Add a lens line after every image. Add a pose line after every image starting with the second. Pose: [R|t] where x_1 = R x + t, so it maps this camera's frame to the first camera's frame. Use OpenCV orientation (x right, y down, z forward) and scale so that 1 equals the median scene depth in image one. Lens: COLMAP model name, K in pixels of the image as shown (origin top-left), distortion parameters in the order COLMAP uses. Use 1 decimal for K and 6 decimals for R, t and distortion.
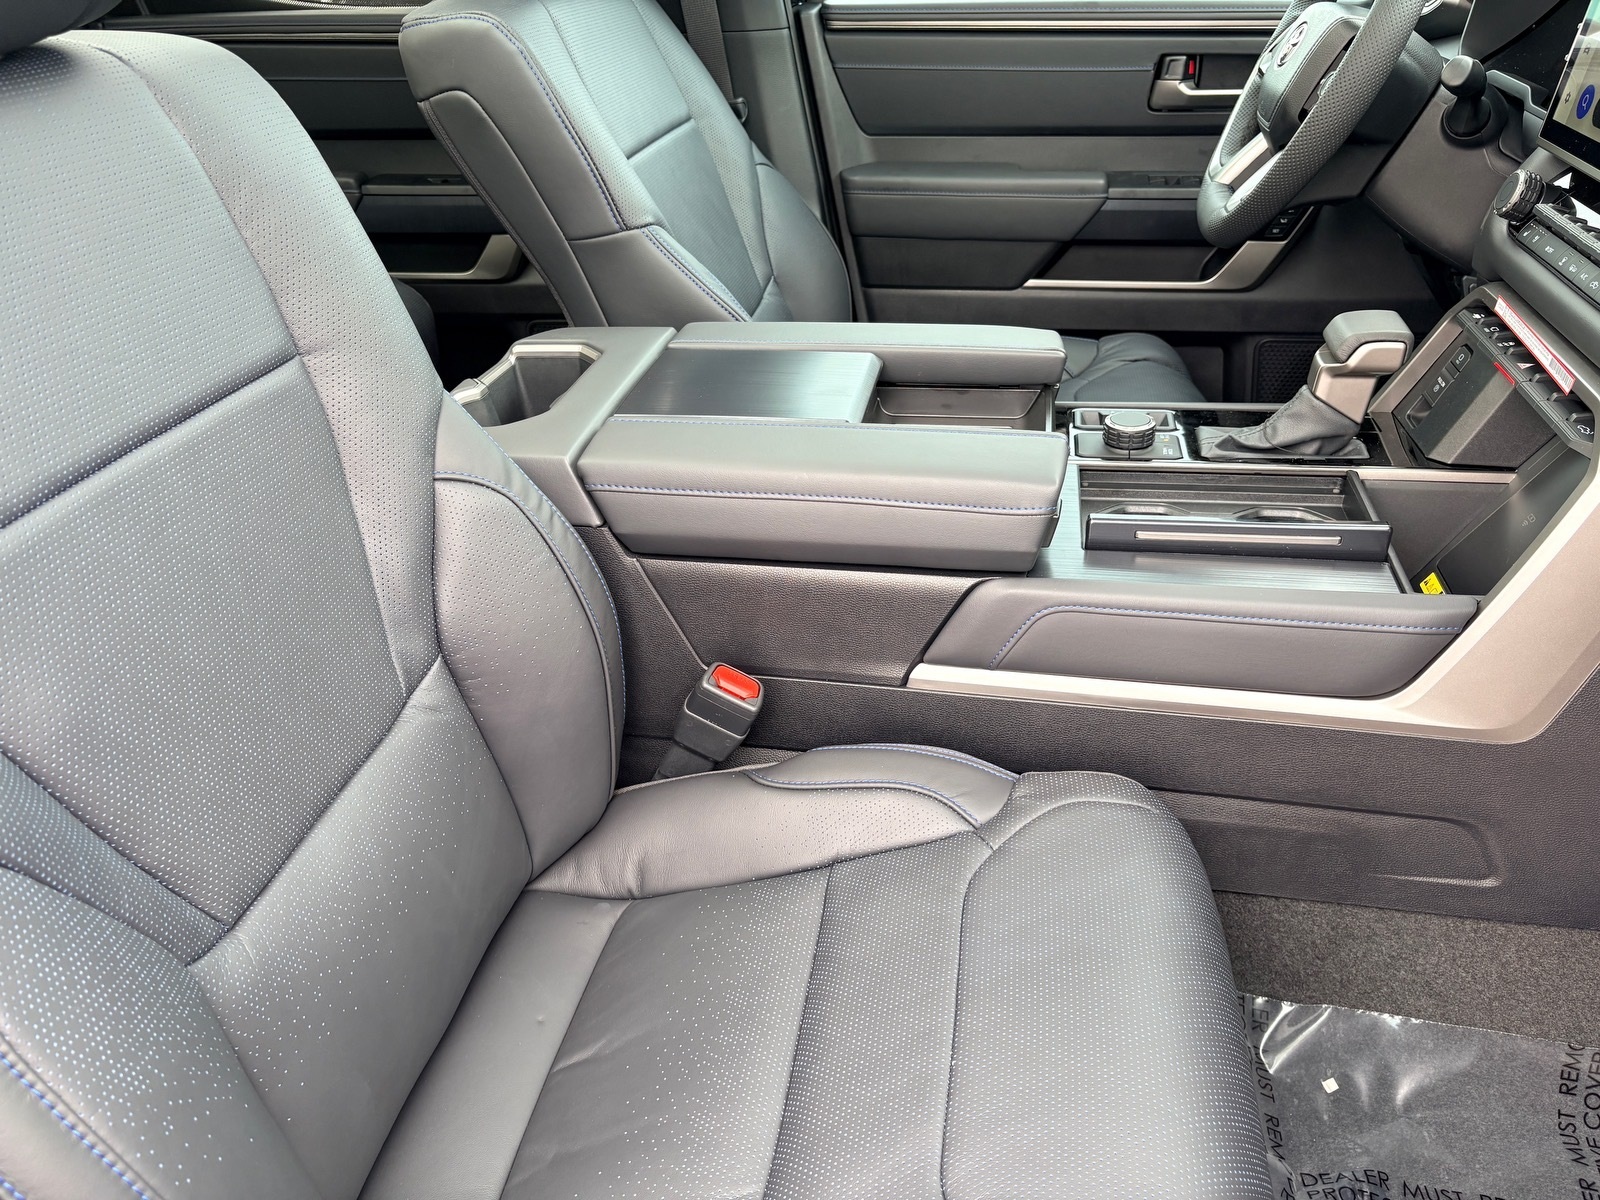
lens RADIAL K [[1212.5, 0, 800.0], [0, 1212.5, 600.0], [0, 0, 1]] dist [0.032155, -0.022318]
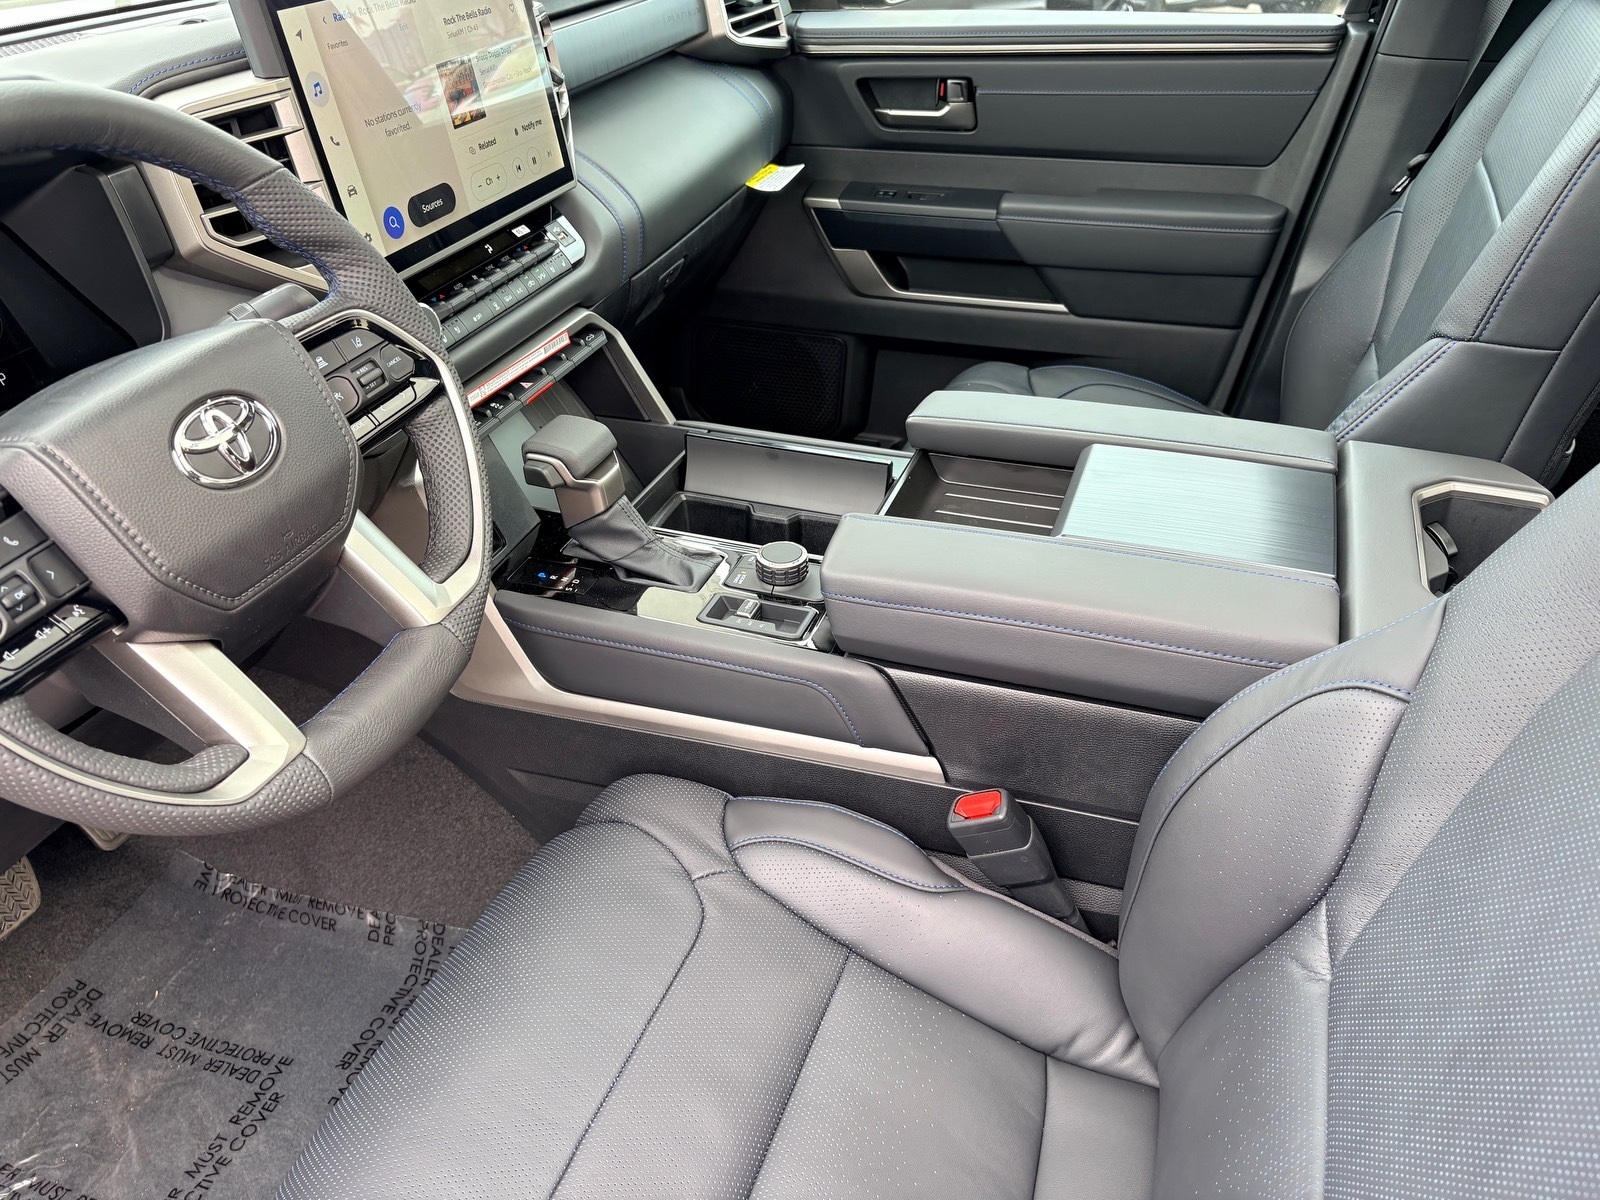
lens RADIAL K [[1212.5, 0, 800.0], [0, 1212.5, 600.0], [0, 0, 1]] dist [0.032155, -0.022318]
pose [[-0.984177, -0.038536, 0.172945, 0.100809], [0.137863, 0.446602, 0.884048, -1.072813], [-0.111306, 0.893902, -0.434223, 1.603862]]
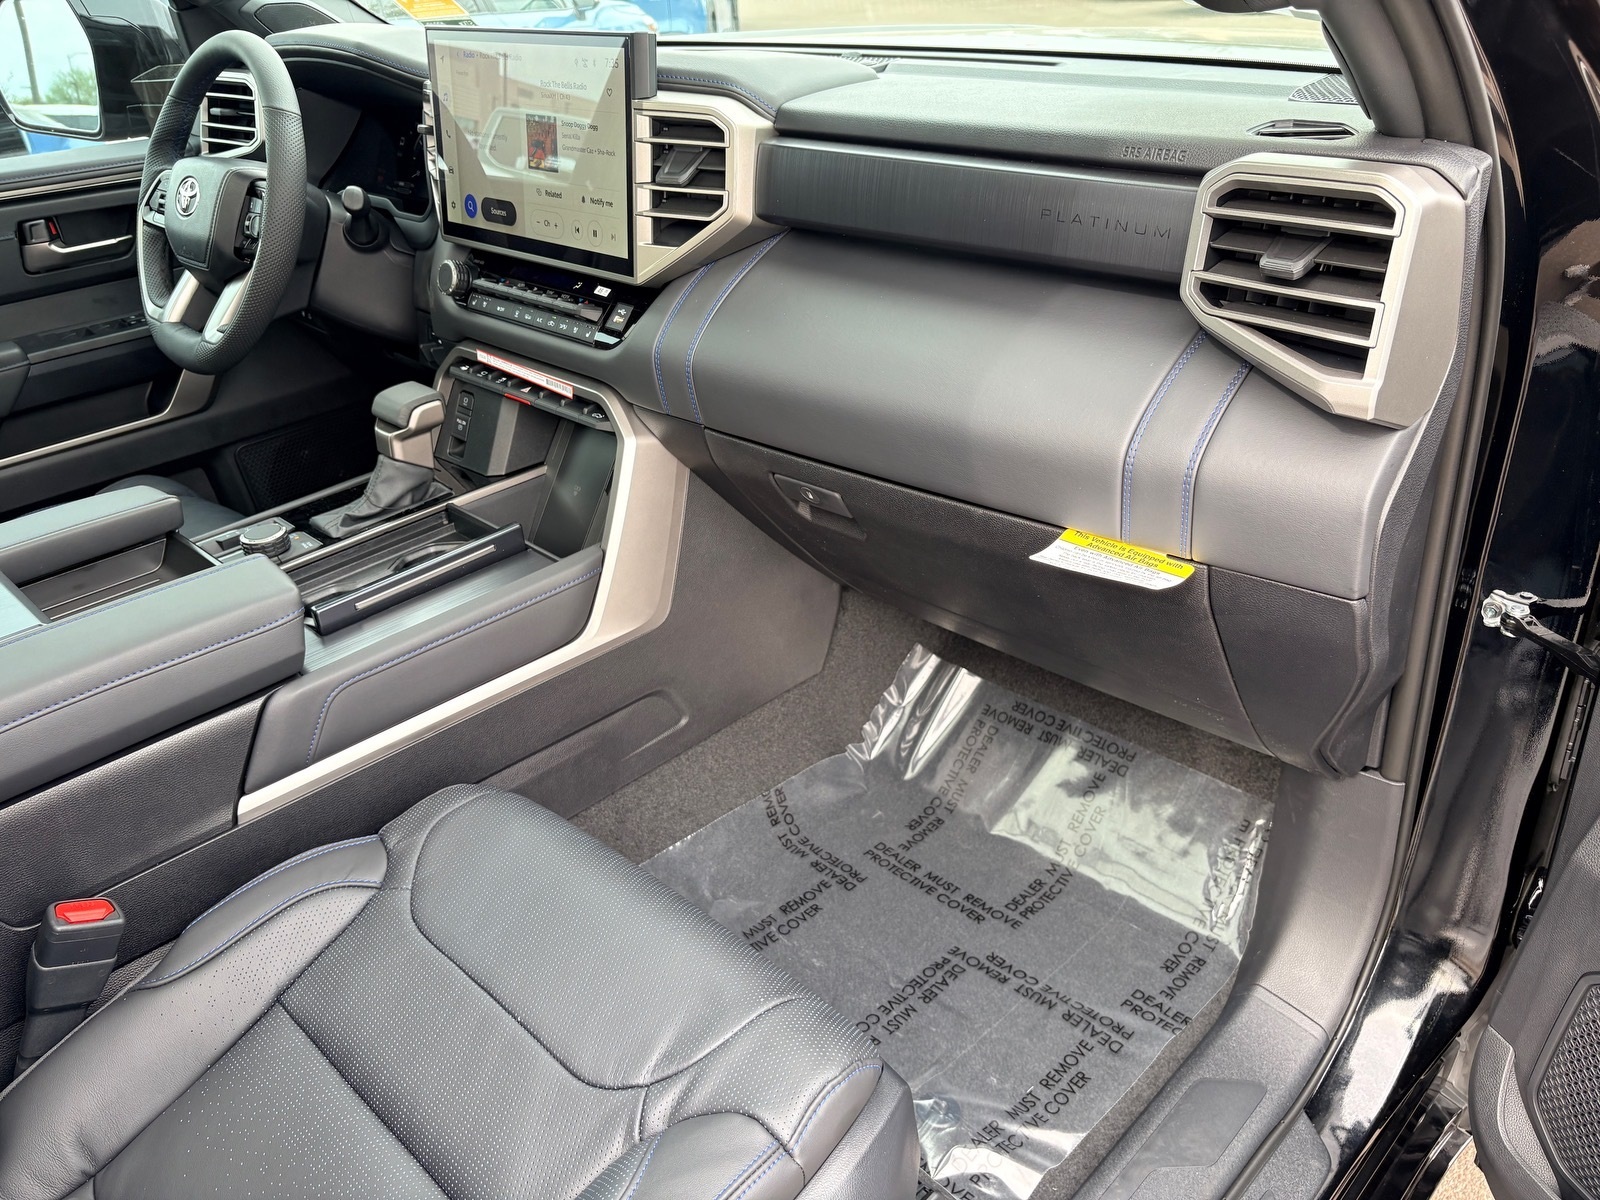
lens RADIAL K [[1222.0, 0, 814.7], [0, 1222.0, 604.2], [0, 0, 1]] dist [0.005551, -0.008894]
pose [[0.564541, -0.398141, 0.723033, -0.311902], [0.446759, 0.883958, 0.137927, -0.019730], [-0.694046, 0.245156, 0.676904, -0.107026]]
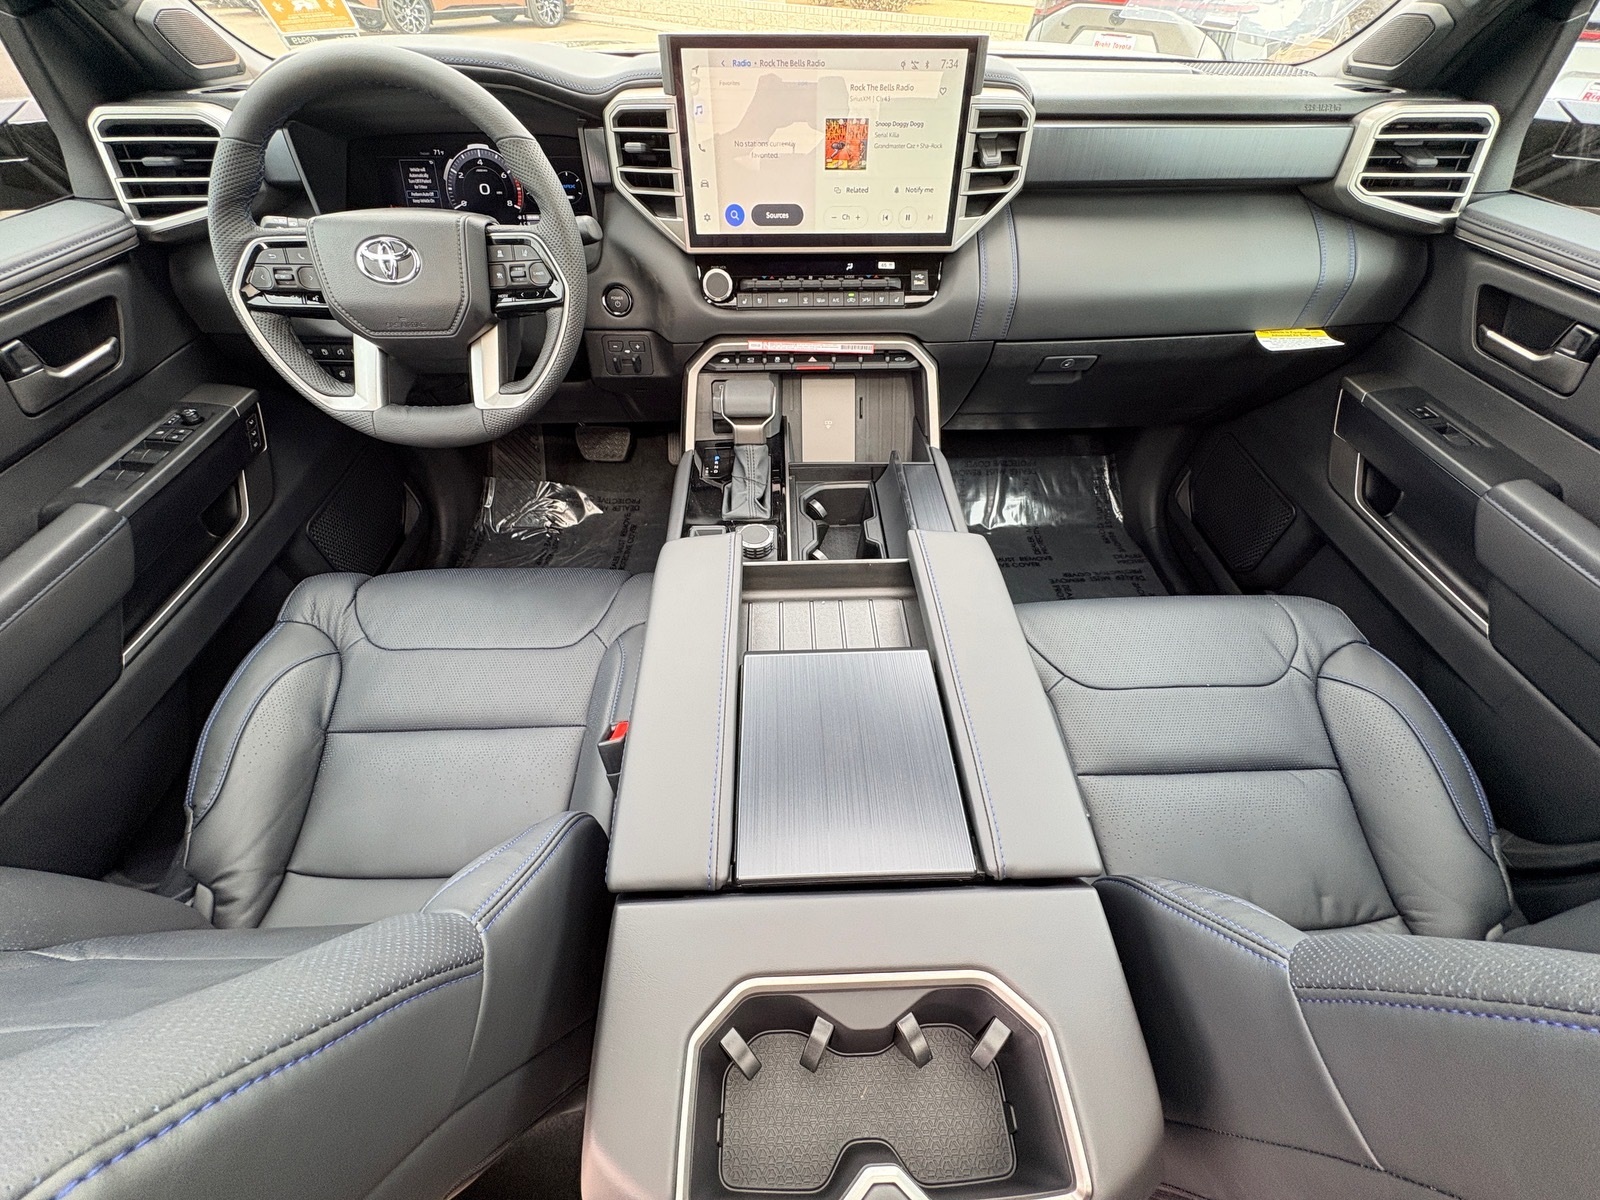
lens RADIAL K [[640.5, 0, 800.0], [0, 640.5, 600.0], [0, 0, 1]] dist [-0.000315, 0.000005]
pose [[-0.212735, -0.679895, 0.701774, -0.319207], [0.496101, 0.543600, 0.677039, -0.628804], [-0.841800, 0.492181, 0.221654, 0.930992]]
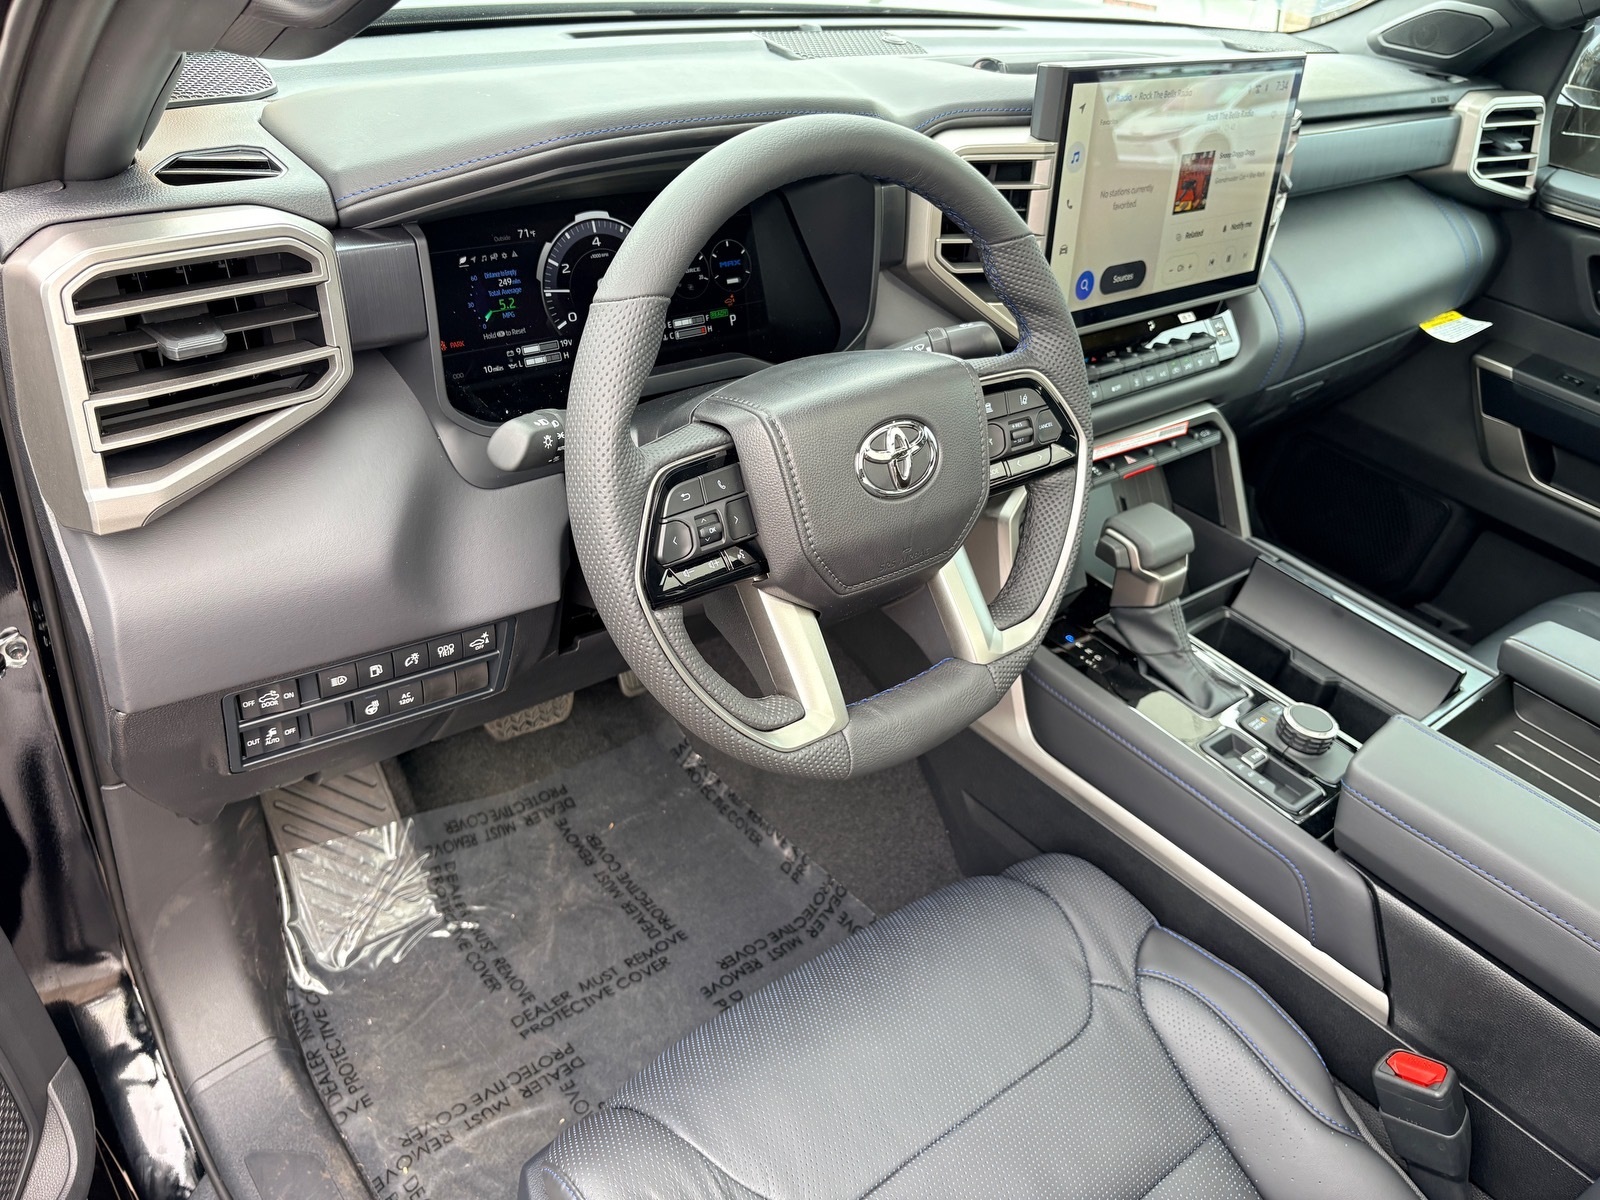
lens RADIAL K [[1222.0, 0, 814.7], [0, 1222.0, 604.2], [0, 0, 1]] dist [0.005551, -0.008894]
pose [[-0.765954, -0.409324, 0.495751, 0.151825], [0.239573, 0.533851, 0.810930, -1.142481], [-0.596590, 0.739904, -0.310842, 1.605602]]
